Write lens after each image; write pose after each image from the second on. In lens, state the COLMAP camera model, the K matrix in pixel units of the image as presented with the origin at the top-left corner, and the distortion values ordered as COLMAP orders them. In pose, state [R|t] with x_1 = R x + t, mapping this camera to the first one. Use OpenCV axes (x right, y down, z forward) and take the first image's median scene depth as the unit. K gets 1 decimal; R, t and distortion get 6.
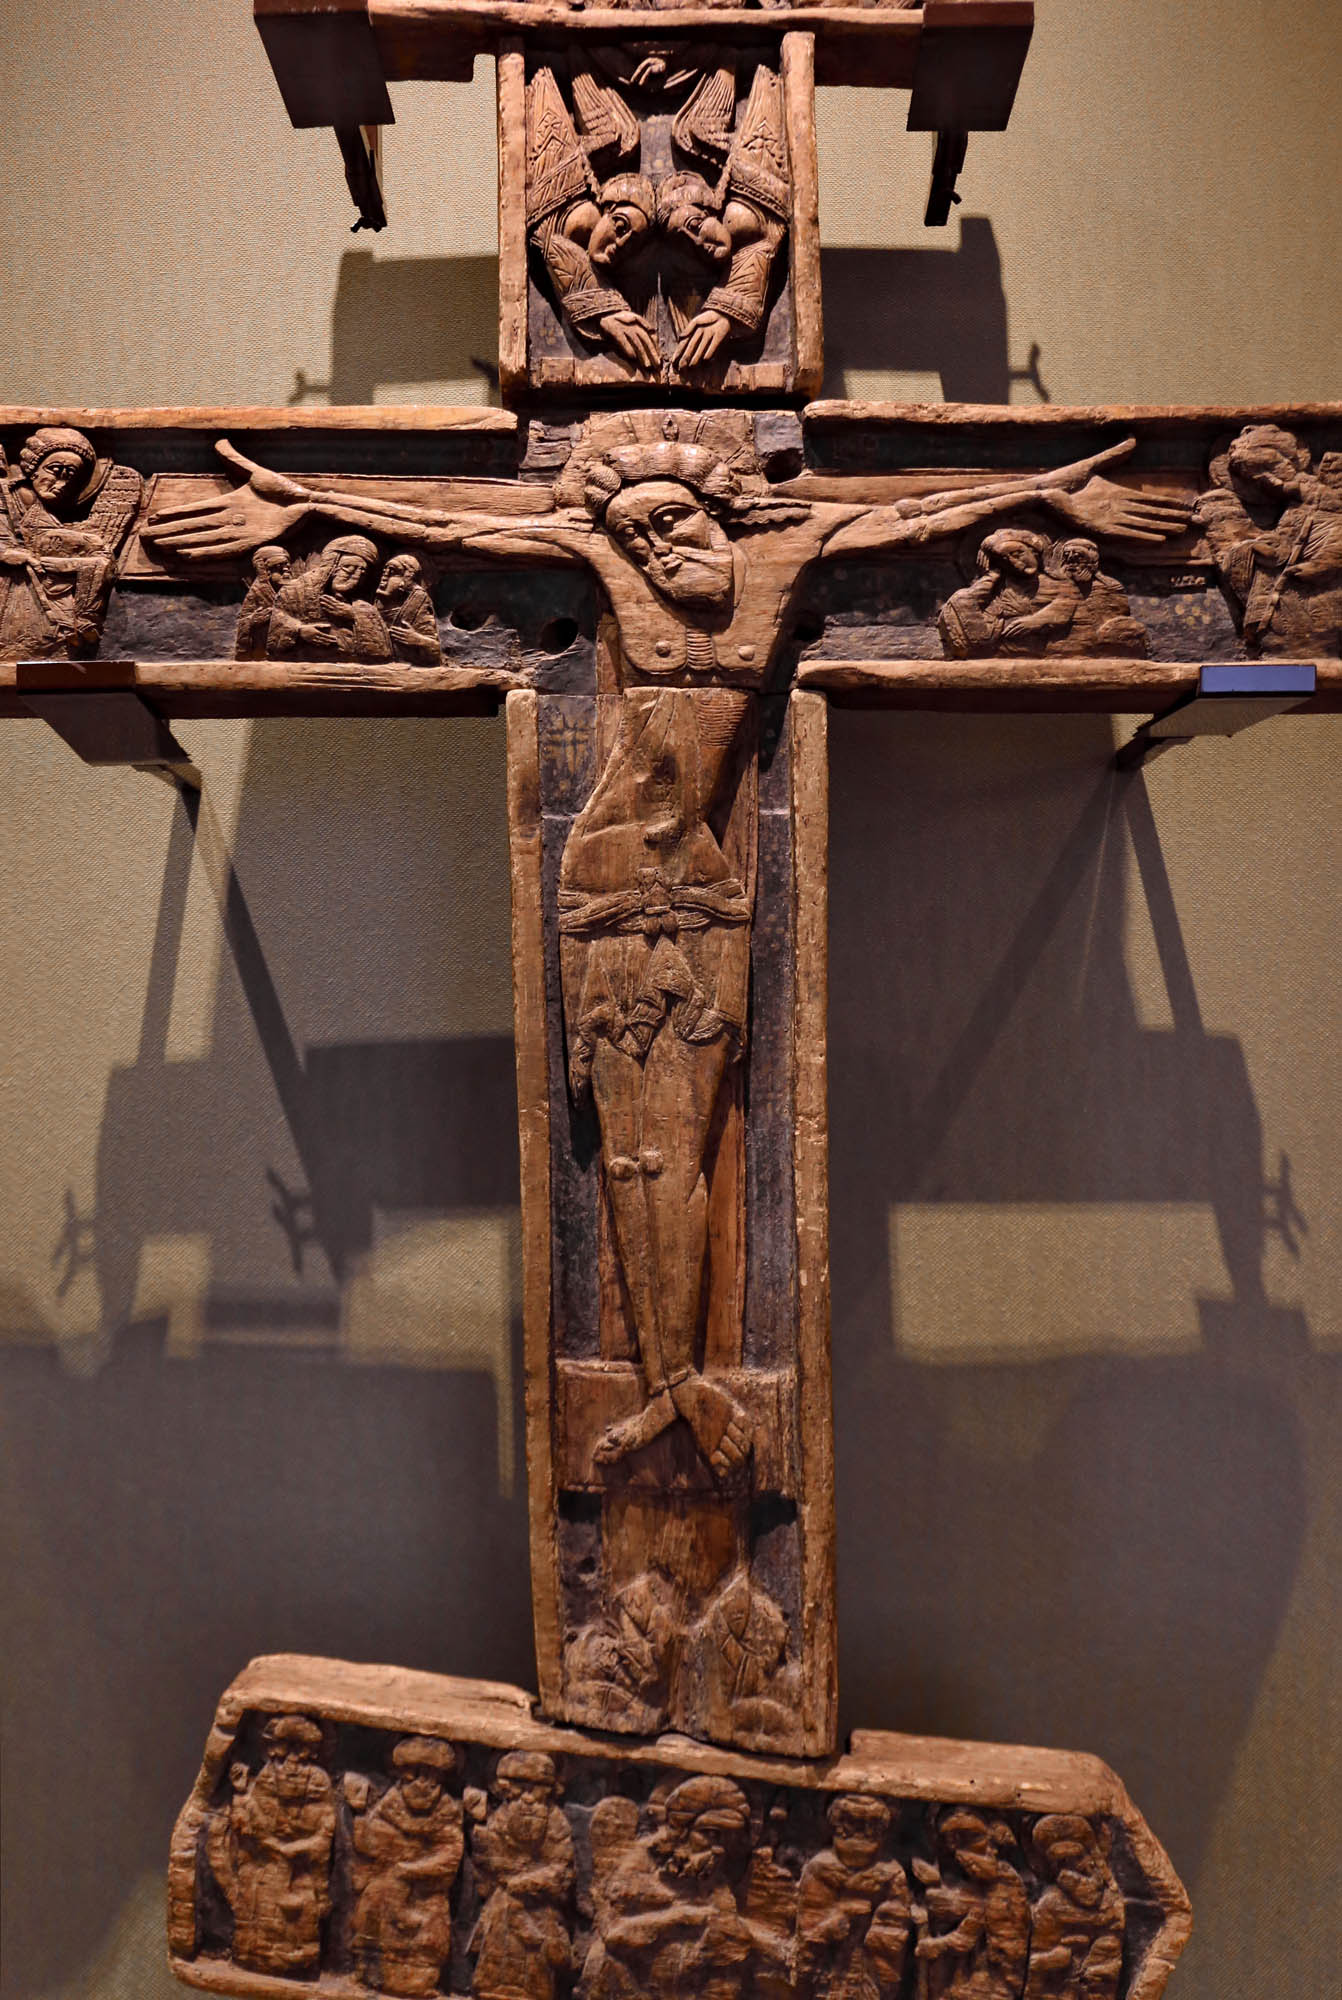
lens RADIAL K [[1549.6, 0, 673.6], [0, 1549.6, 882.0], [0, 0, 1]] dist [-0.084640, 0.106006]
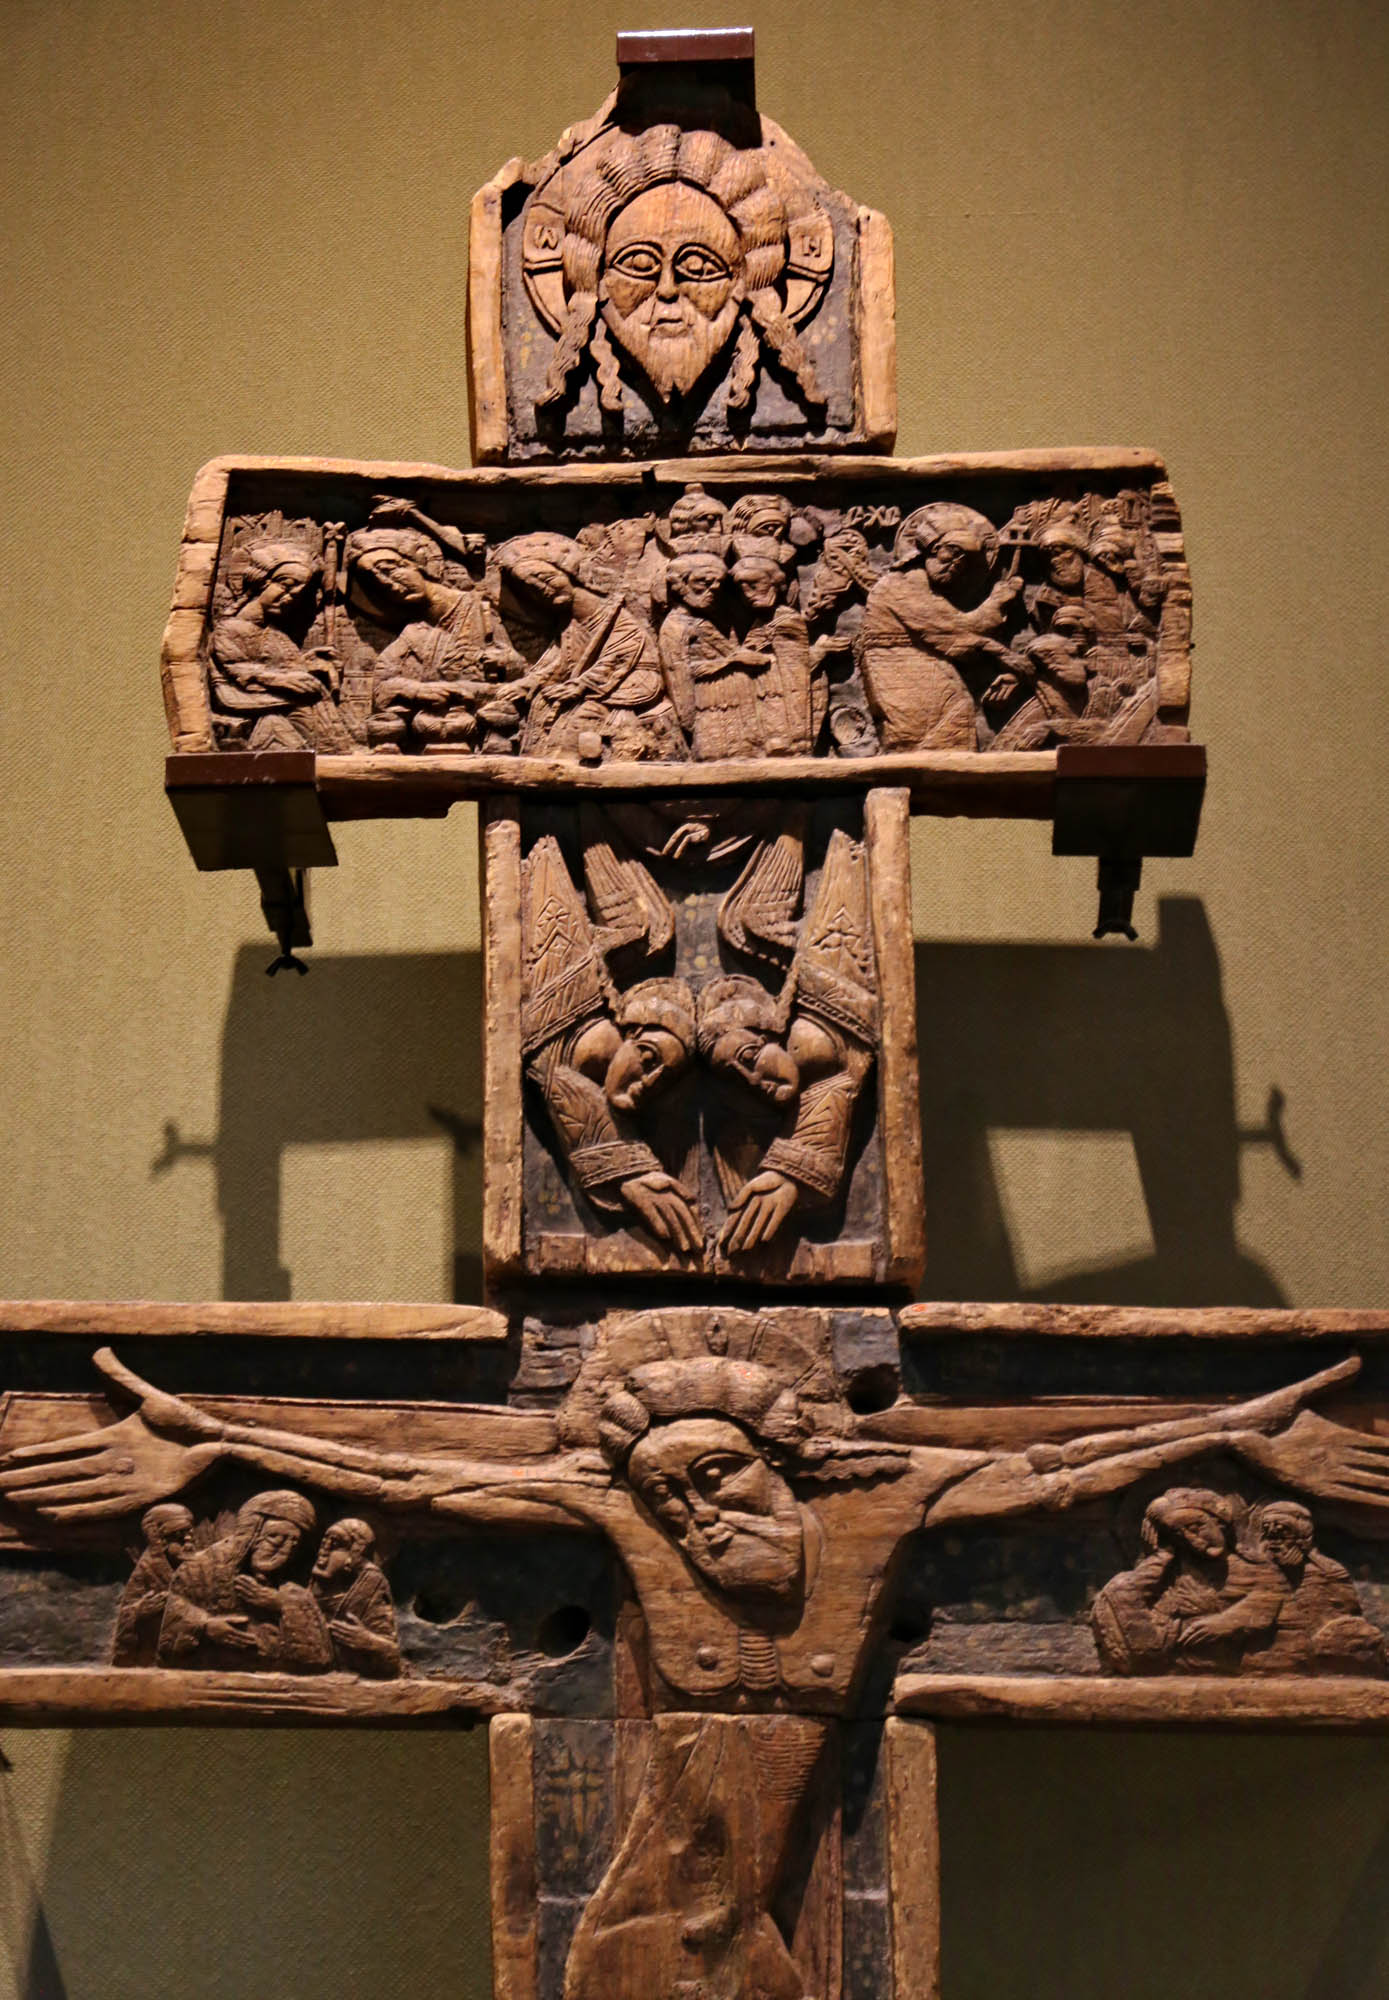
lens RADIAL K [[3453.8, 0, 622.0], [0, 3453.8, 828.4], [0, 0, 1]] dist [0.049500, 0.109583]
pose [[0.998979, -0.007557, -0.044531, 0.028131], [-0.002775, 0.973773, -0.227506, -0.158229], [0.045082, 0.227397, 0.972758, -0.661095]]
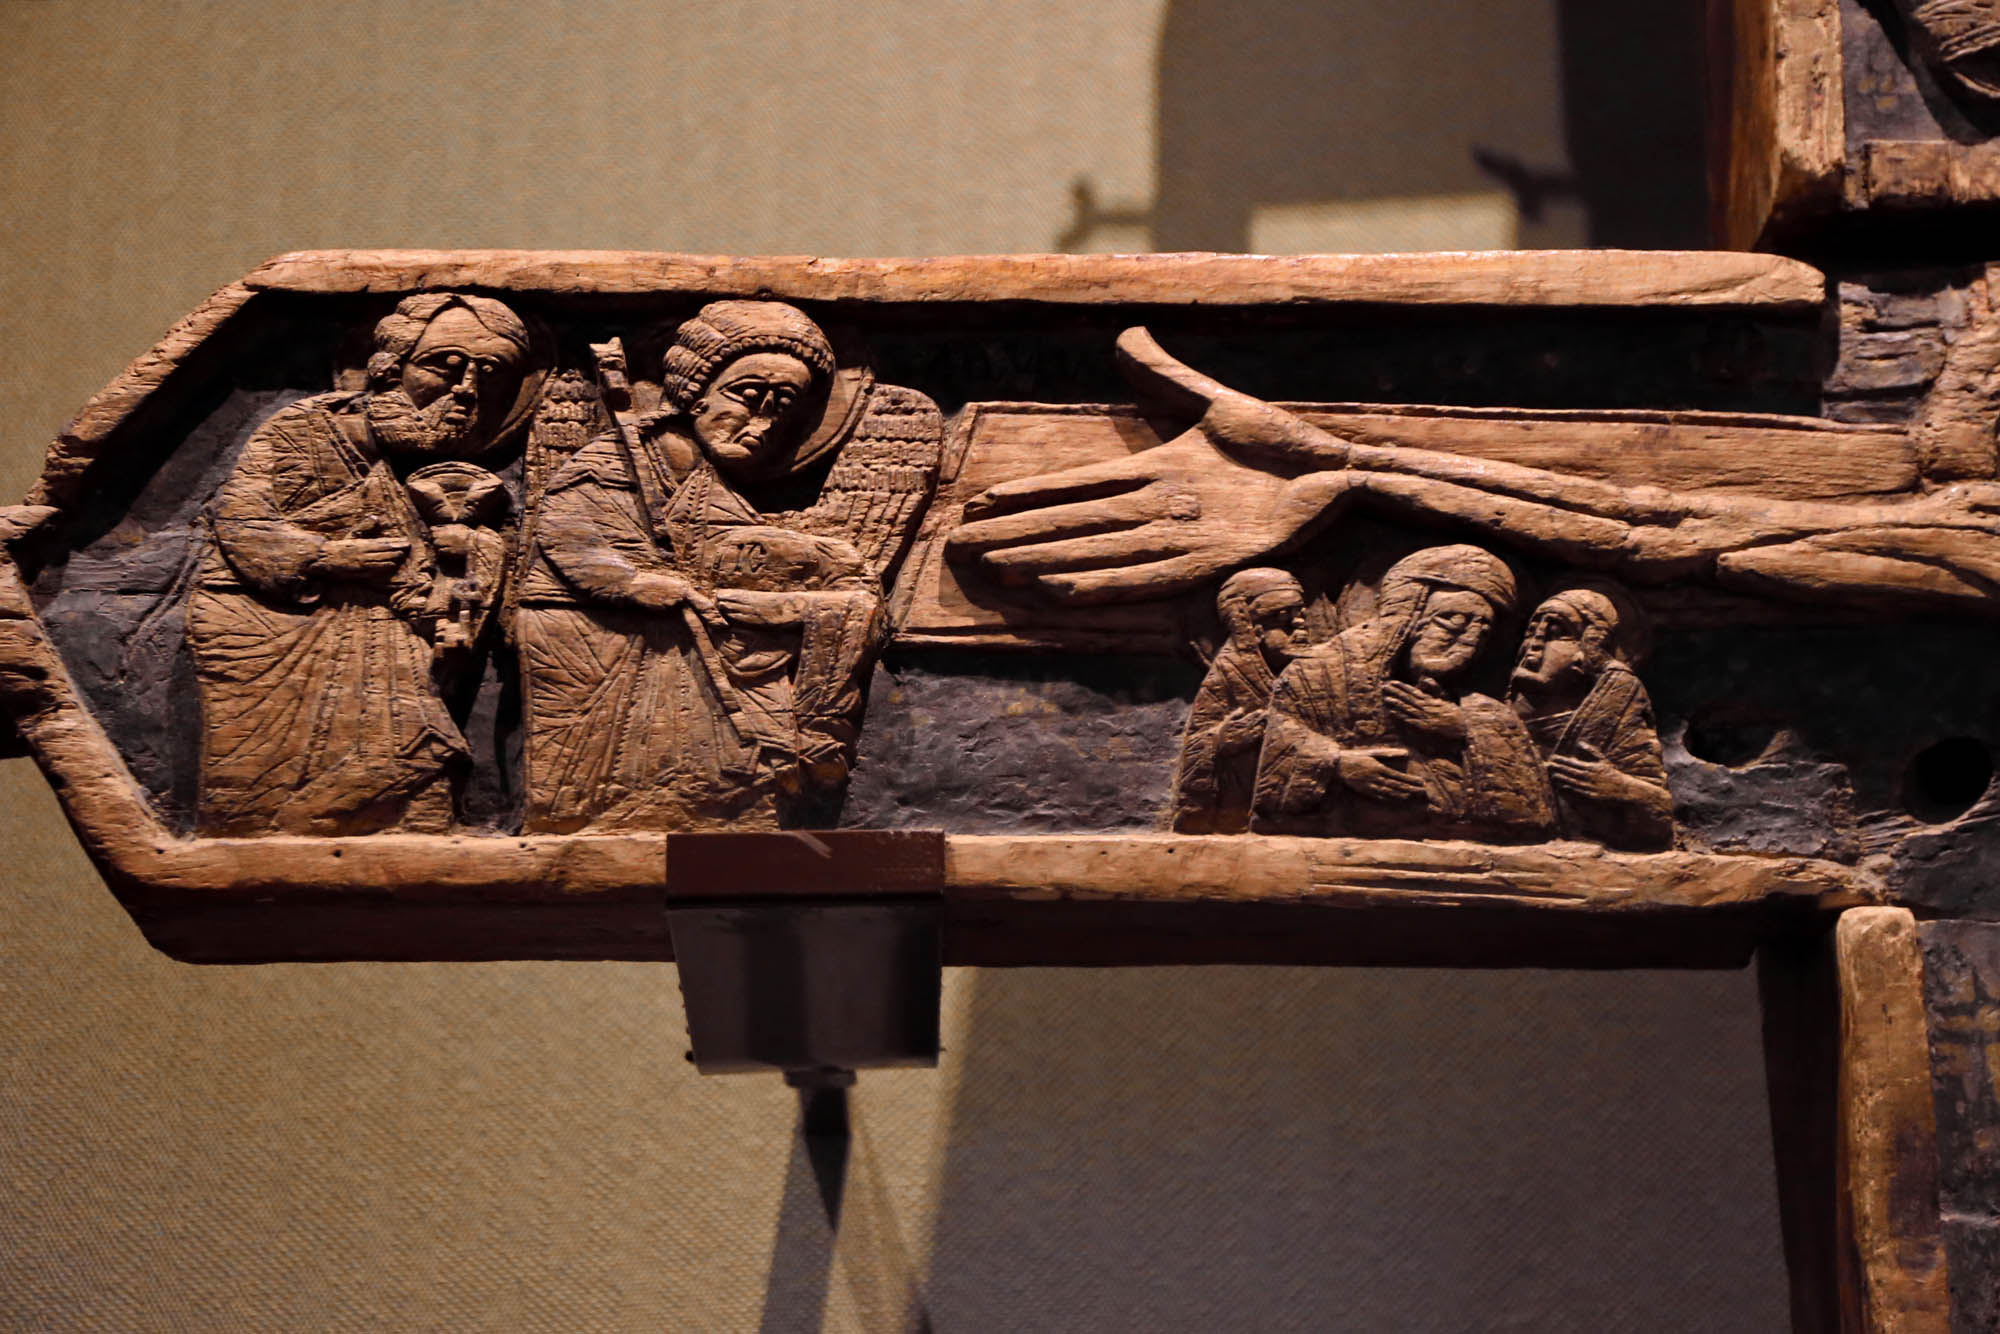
lens RADIAL K [[3463.3, 0, 1064.0], [0, 3463.3, 620.1], [0, 0, 1]] dist [0.097260, -0.088038]
pose [[0.998615, -0.001337, -0.052588, -0.267420], [-0.008991, 0.980627, -0.195679, -0.013949], [0.051831, 0.195881, 0.979257, 0.049643]]
